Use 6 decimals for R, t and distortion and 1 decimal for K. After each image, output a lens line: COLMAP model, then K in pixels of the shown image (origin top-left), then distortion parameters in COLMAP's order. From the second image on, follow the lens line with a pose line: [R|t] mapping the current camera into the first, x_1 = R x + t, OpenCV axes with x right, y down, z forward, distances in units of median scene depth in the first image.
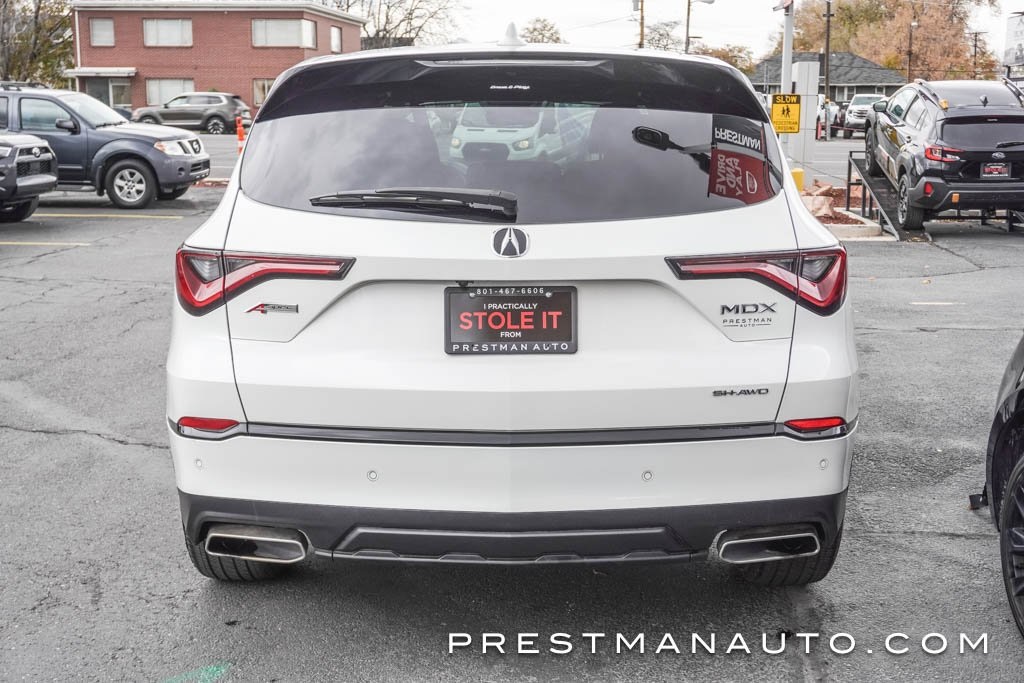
lens RADIAL K [[1244.6, 0, 505.4], [0, 1244.6, 334.0], [0, 0, 1]] dist [0.032070, 0.000000]
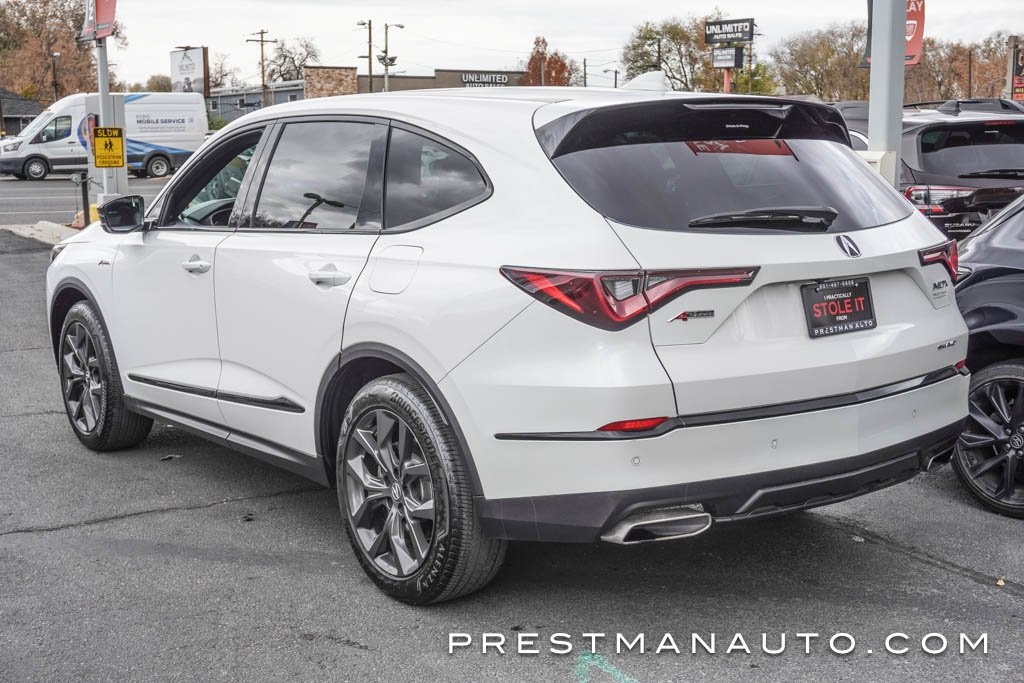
lens RADIAL K [[1320.5, 0, 515.0], [0, 1320.5, 336.5], [0, 0, 1]] dist [0.004580, 0.000000]
pose [[0.792962, -0.098583, 0.601242, -1.072427], [0.117752, 0.993015, 0.007520, -0.030224], [-0.597784, 0.064834, 0.799032, 0.114127]]
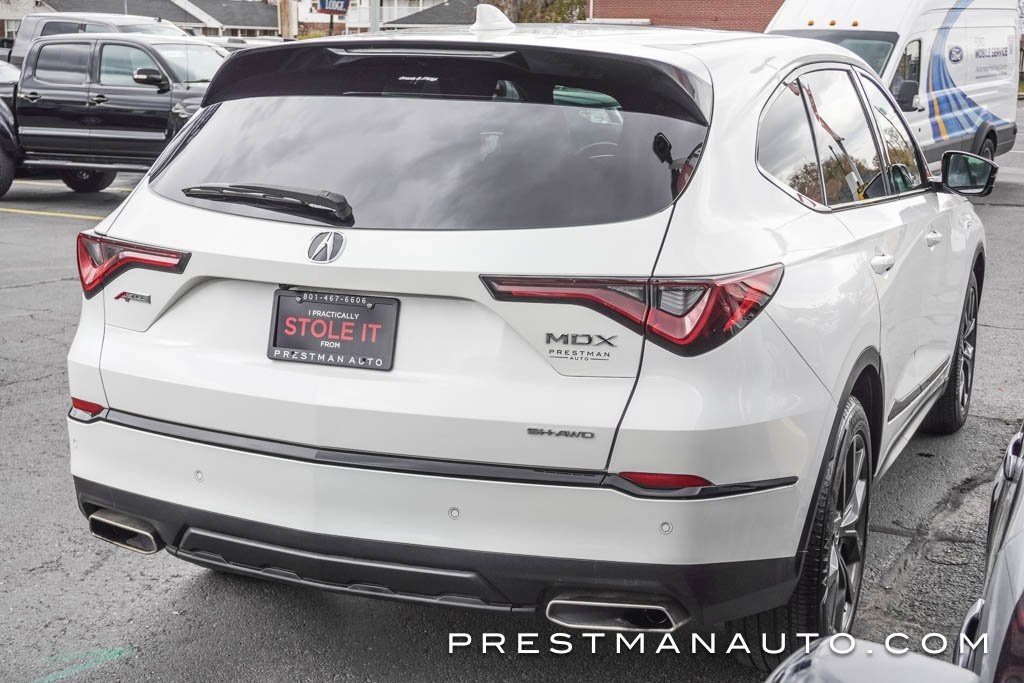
lens RADIAL K [[1482.2, 0, 513.2], [0, 1482.2, 347.9], [0, 0, 1]] dist [0.006837, 0.000000]
pose [[0.926402, 0.090275, -0.365554, 0.536402], [-0.087281, 0.995876, 0.024746, -0.036468], [0.366280, 0.008981, 0.930461, 0.009288]]
